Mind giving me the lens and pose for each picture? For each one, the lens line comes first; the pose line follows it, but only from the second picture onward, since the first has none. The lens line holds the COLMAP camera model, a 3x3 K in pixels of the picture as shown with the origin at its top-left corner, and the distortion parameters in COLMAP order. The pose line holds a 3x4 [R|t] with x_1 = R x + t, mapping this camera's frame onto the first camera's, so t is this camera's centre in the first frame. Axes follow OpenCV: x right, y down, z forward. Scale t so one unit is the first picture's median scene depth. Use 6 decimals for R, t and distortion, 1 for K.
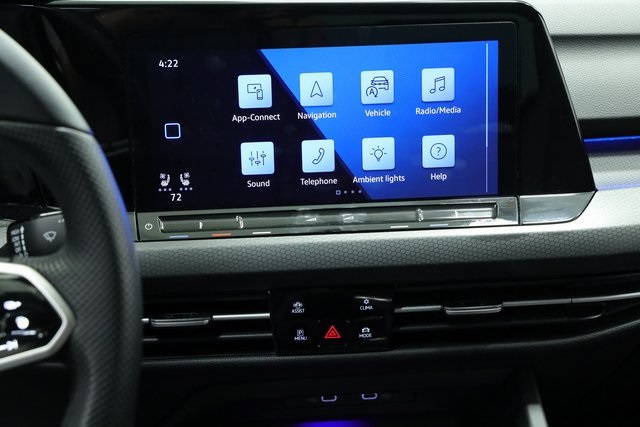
lens RADIAL K [[1328.2, 0, 320.0], [0, 1328.2, 213.5], [0, 0, 1]] dist [0.262189, 0.102425]
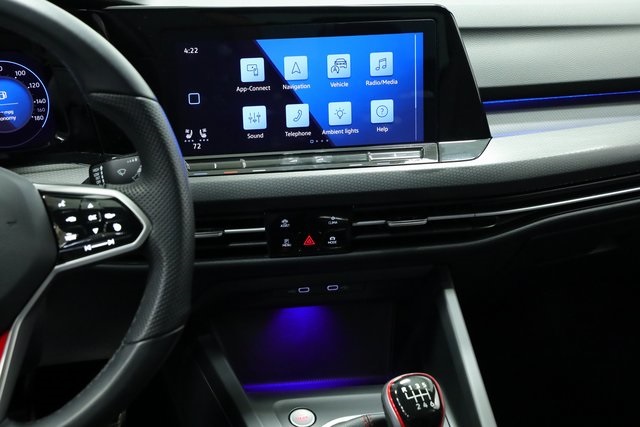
lens RADIAL K [[1174.0, 0, 320.0], [0, 1174.0, 213.5], [0, 0, 1]] dist [0.244998, 0.039561]
pose [[0.997861, -0.017143, 0.063090, -0.058100], [0.014907, 0.999250, 0.035745, 0.016235], [-0.063655, -0.034728, 0.997368, -0.249198]]
